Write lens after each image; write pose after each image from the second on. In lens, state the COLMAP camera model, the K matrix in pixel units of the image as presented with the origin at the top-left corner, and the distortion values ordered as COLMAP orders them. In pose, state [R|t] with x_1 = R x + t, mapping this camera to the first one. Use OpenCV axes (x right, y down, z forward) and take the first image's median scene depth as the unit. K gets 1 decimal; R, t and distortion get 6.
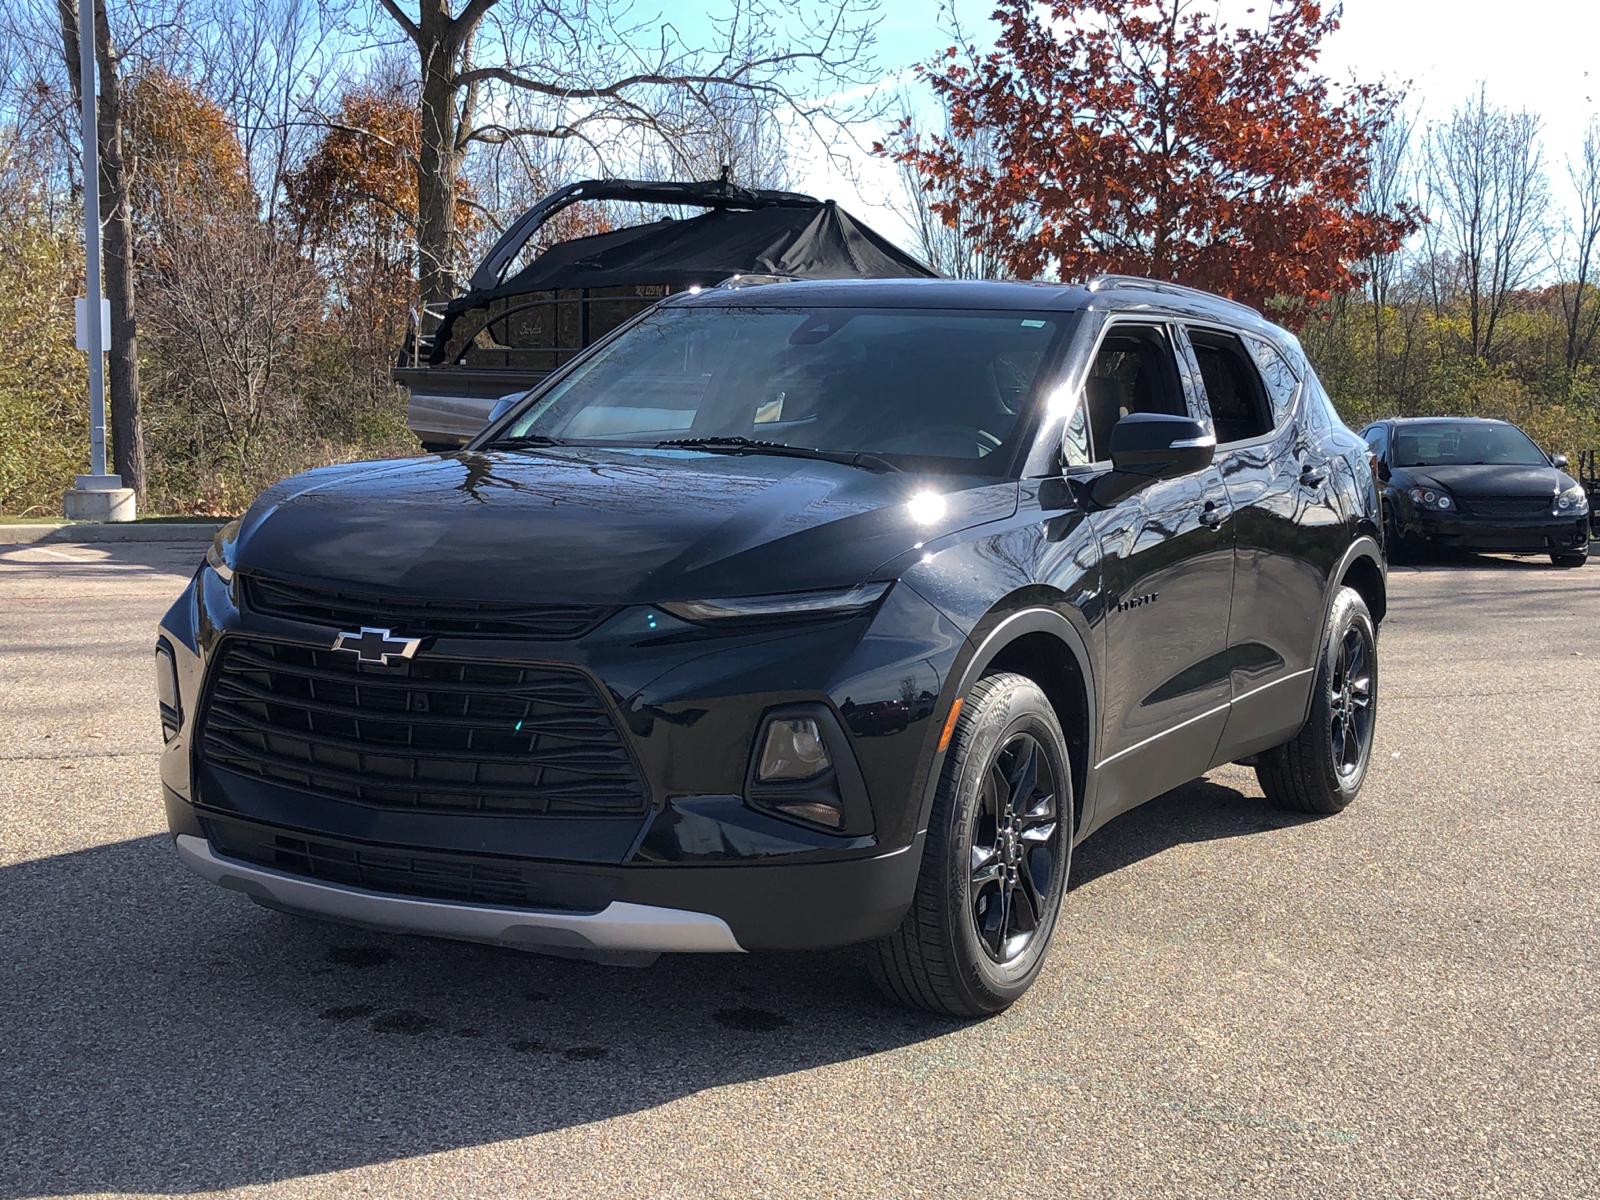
lens RADIAL K [[2258.3, 0, 801.5], [0, 2258.3, 606.9], [0, 0, 1]] dist [0.024651, 0.000000]
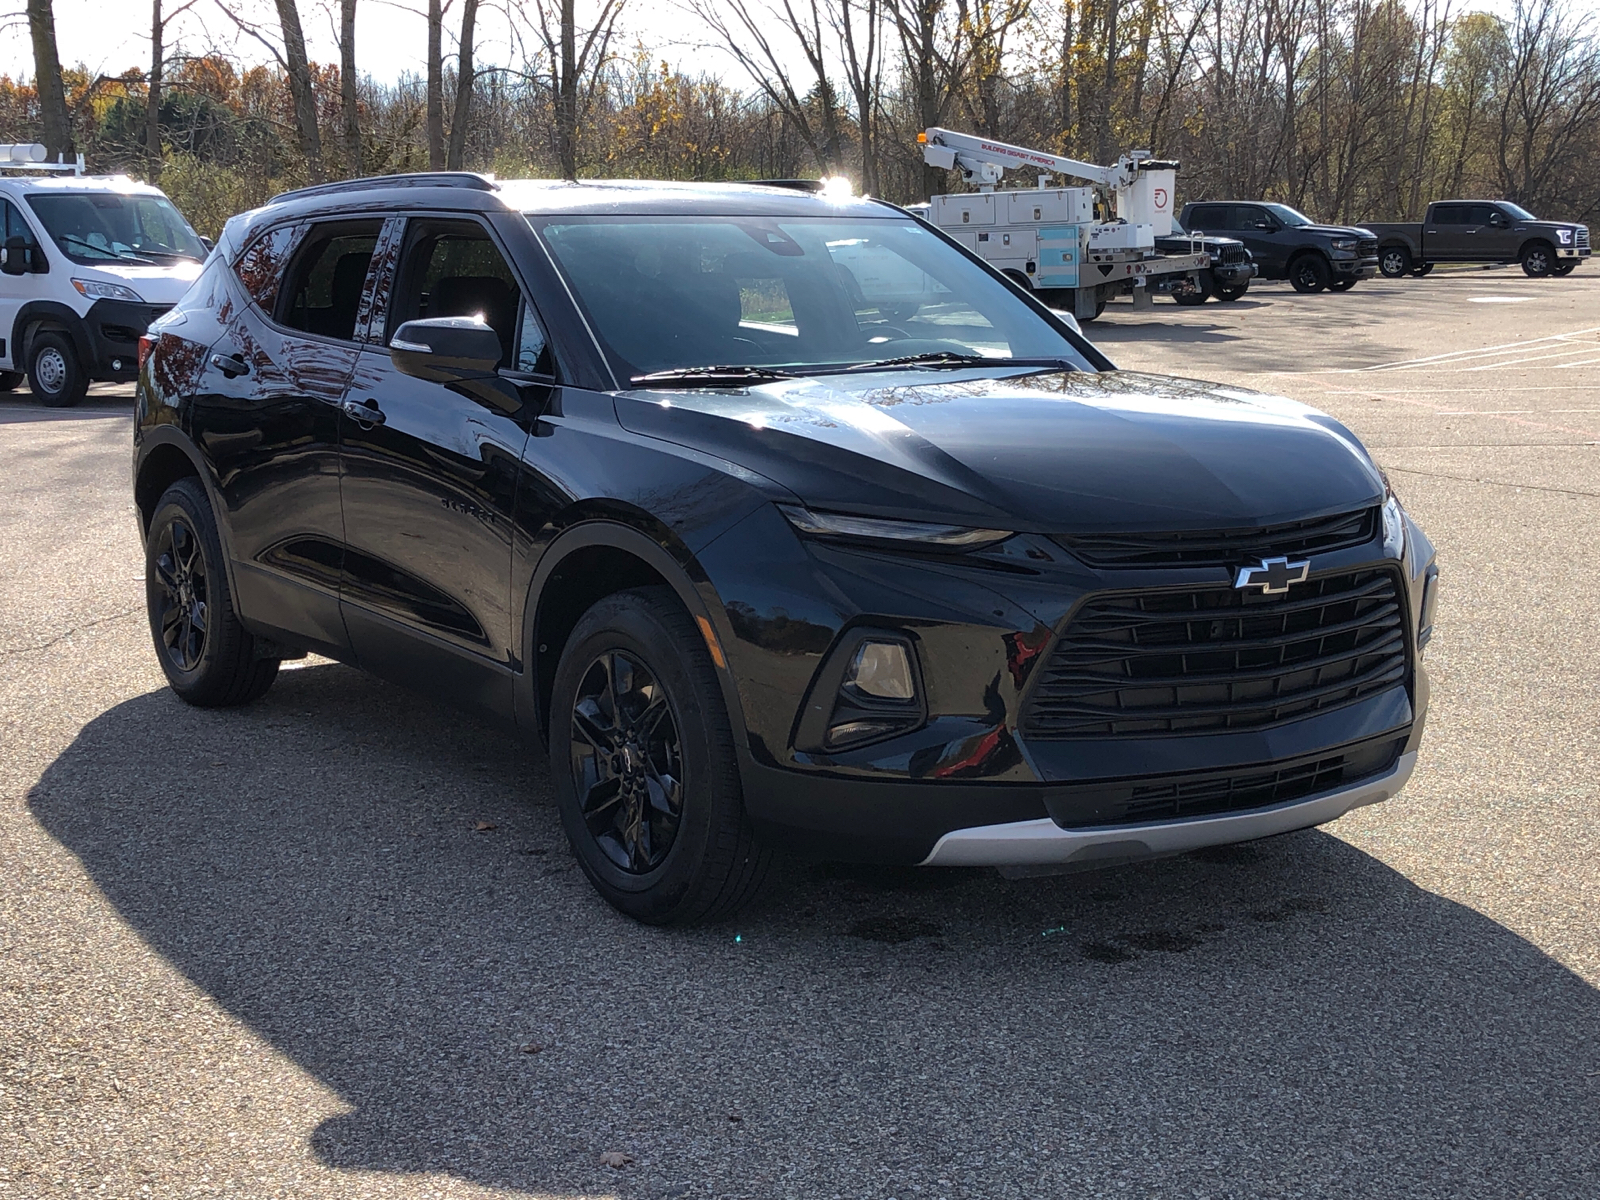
lens RADIAL K [[2258.3, 0, 784.3], [0, 2258.3, 597.5], [0, 0, 1]] dist [0.024651, 0.000000]
pose [[0.454996, -0.156150, 0.876696, -1.209530], [0.089950, 0.987529, 0.129208, -0.128124], [-0.885939, 0.020070, 0.463368, 0.711958]]
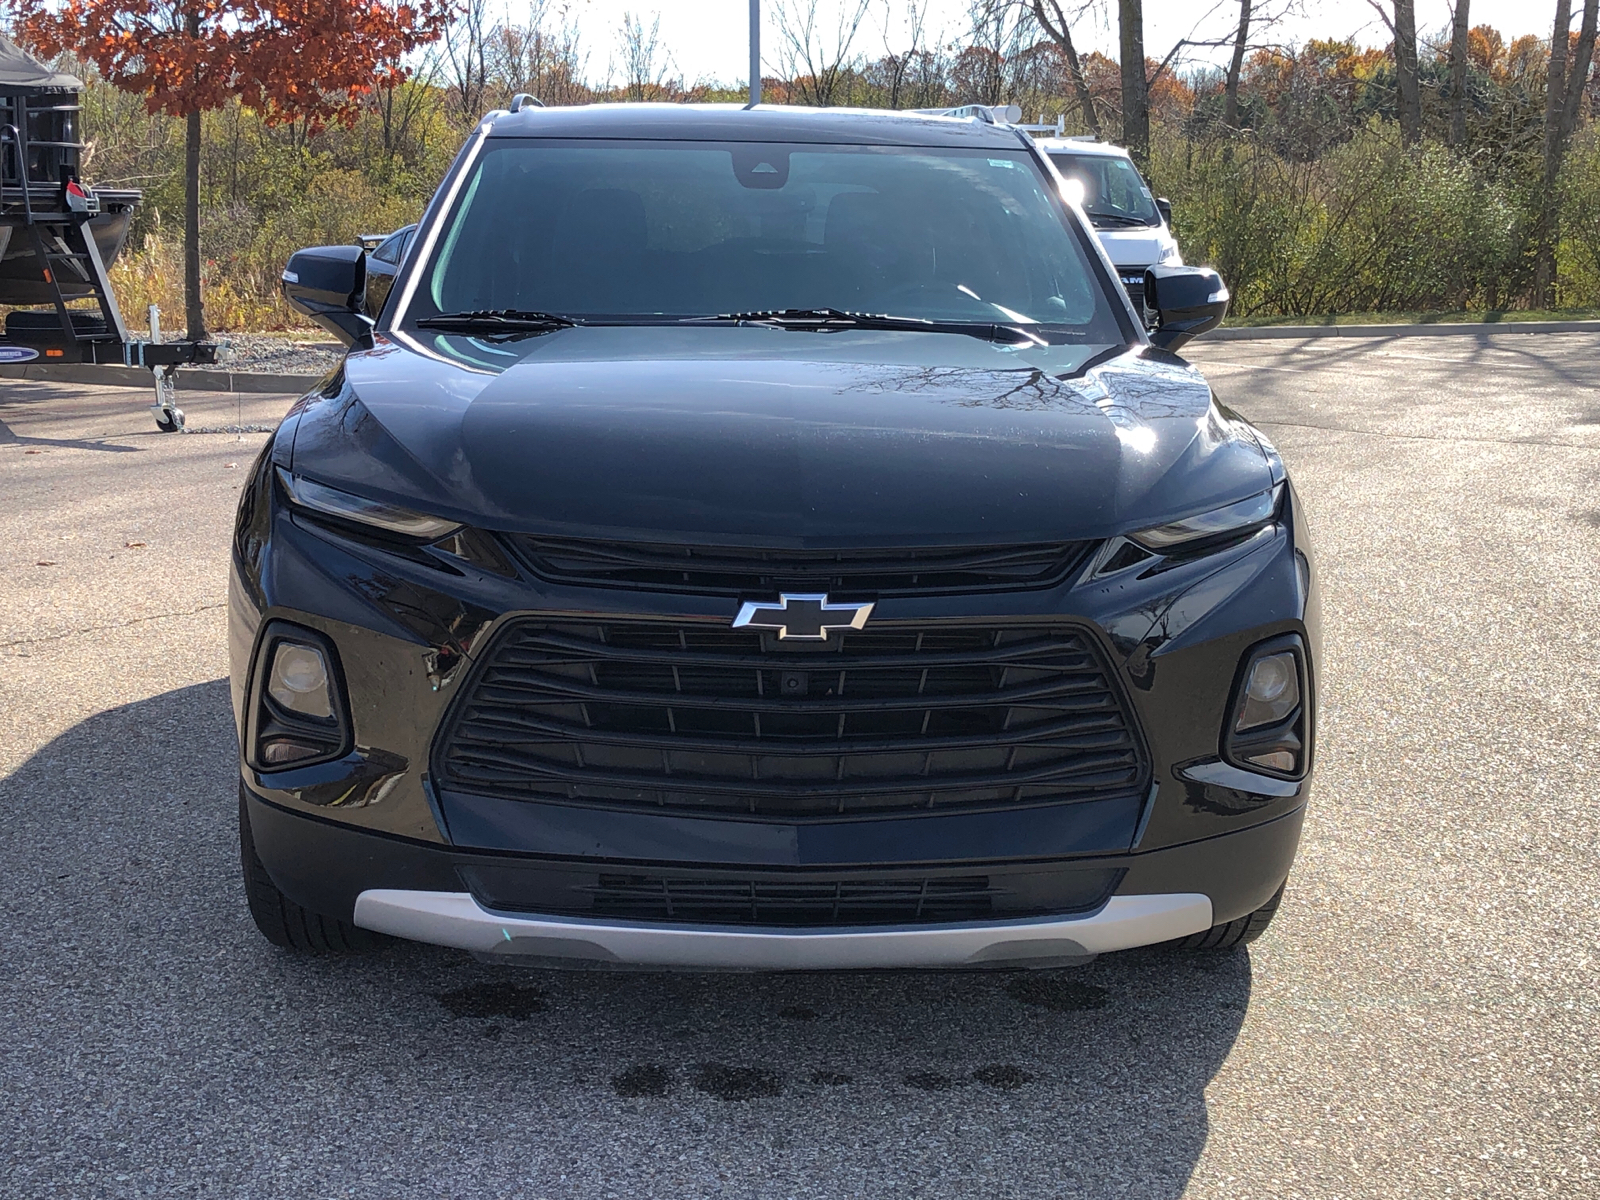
lens RADIAL K [[2258.3, 0, 799.8], [0, 2258.3, 599.3], [0, 0, 1]] dist [0.024651, 0.000000]
pose [[0.847329, -0.094207, 0.522645, -0.587852], [0.046013, 0.993463, 0.104474, -0.068410], [-0.529071, -0.064476, 0.846125, 0.352602]]
